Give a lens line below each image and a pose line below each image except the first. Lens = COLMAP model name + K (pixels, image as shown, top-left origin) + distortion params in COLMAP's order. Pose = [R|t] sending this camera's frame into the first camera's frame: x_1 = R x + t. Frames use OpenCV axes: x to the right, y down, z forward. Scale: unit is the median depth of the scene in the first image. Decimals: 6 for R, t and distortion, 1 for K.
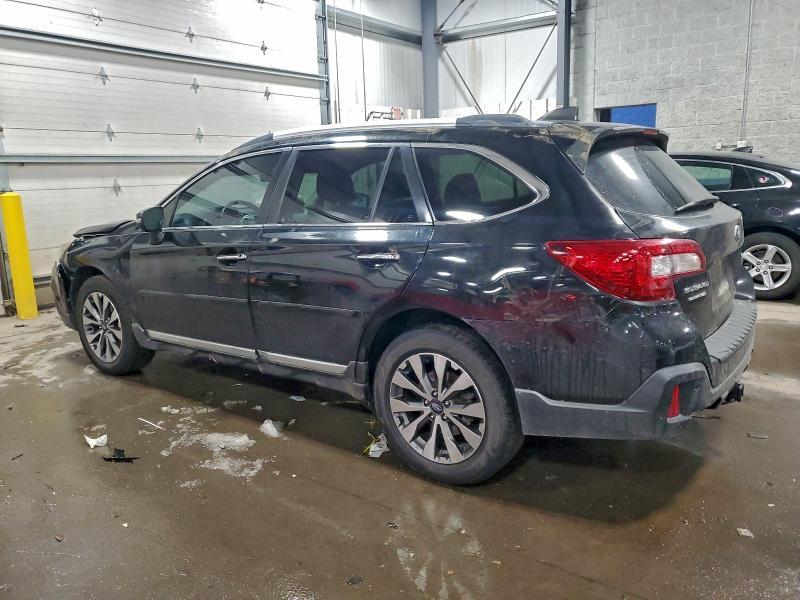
lens RADIAL K [[619.5, 0, 400.0], [0, 619.5, 300.0], [0, 0, 1]] dist [0.008266, 0.004793]
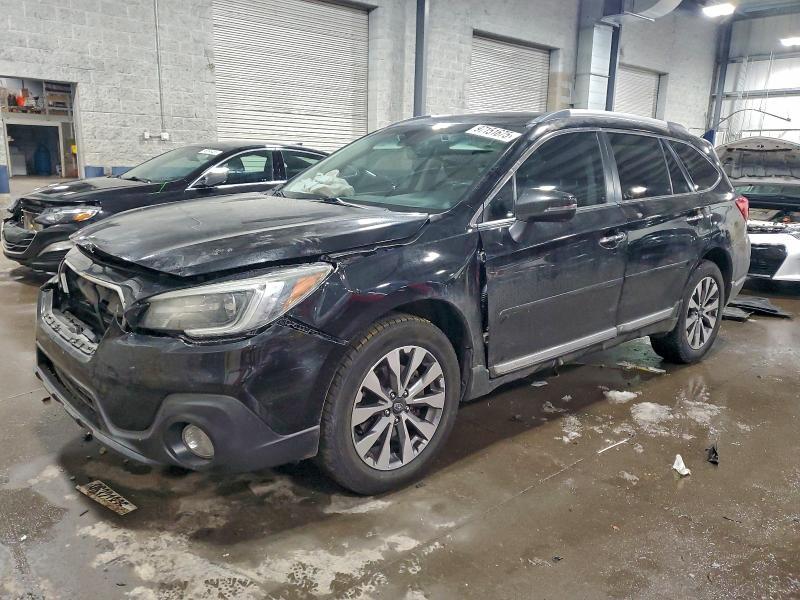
lens RADIAL K [[619.5, 0, 400.0], [0, 619.5, 300.0], [0, 0, 1]] dist [0.008266, 0.004793]
pose [[0.208055, -0.178513, 0.961689, -1.028454], [0.167664, 0.975161, 0.144740, -0.136052], [-0.963640, 0.131127, 0.232818, 0.879733]]
